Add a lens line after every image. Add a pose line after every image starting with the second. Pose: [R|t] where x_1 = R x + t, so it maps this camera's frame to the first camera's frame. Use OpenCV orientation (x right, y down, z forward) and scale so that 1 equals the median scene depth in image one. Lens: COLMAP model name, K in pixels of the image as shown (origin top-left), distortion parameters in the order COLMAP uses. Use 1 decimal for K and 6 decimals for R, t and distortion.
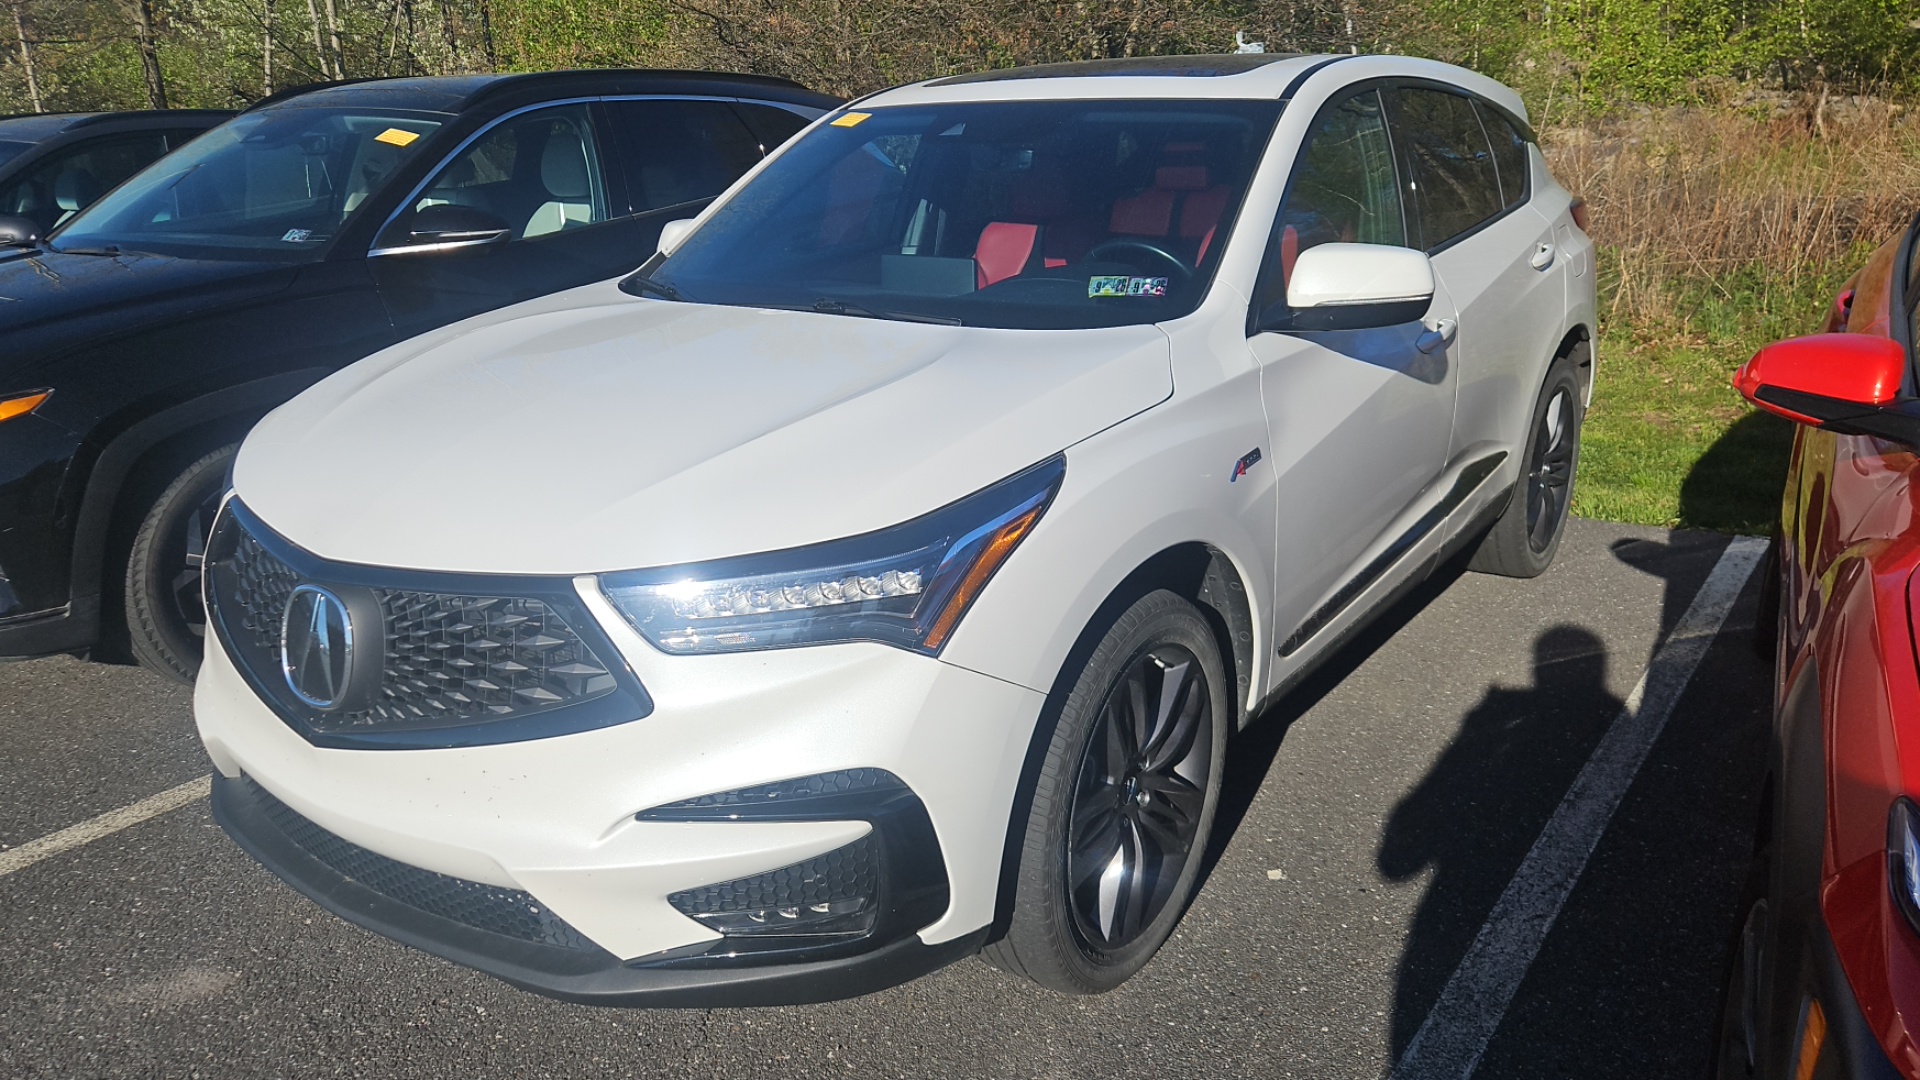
lens RADIAL K [[1390.8, 0, 960.0], [0, 1390.8, 540.0], [0, 0, 1]] dist [0.054752, 0.002408]
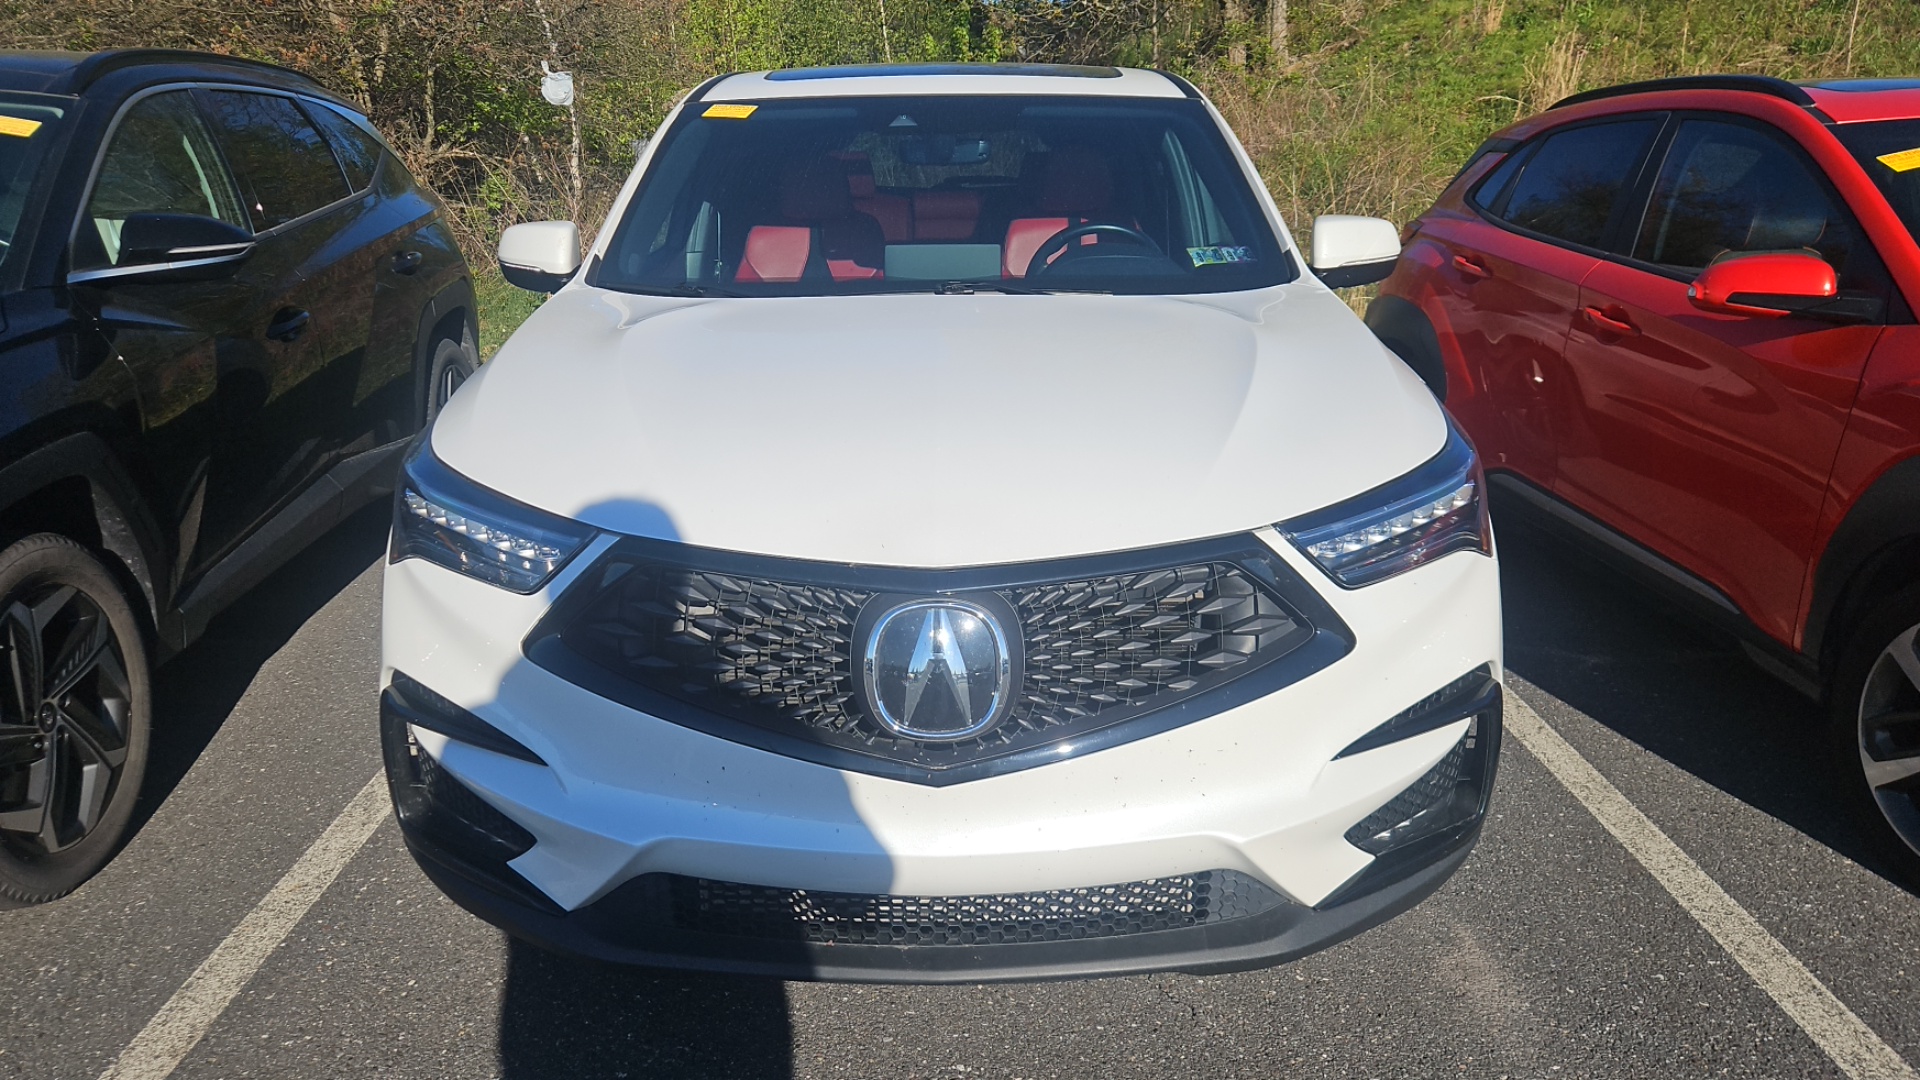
lens RADIAL K [[1390.8, 0, 960.0], [0, 1390.8, 540.0], [0, 0, 1]] dist [0.054752, 0.002408]
pose [[0.817287, -0.145868, 0.557462, -0.703379], [0.161639, 0.986622, 0.021188, -0.015647], [-0.553095, 0.072791, 0.829932, 0.209987]]
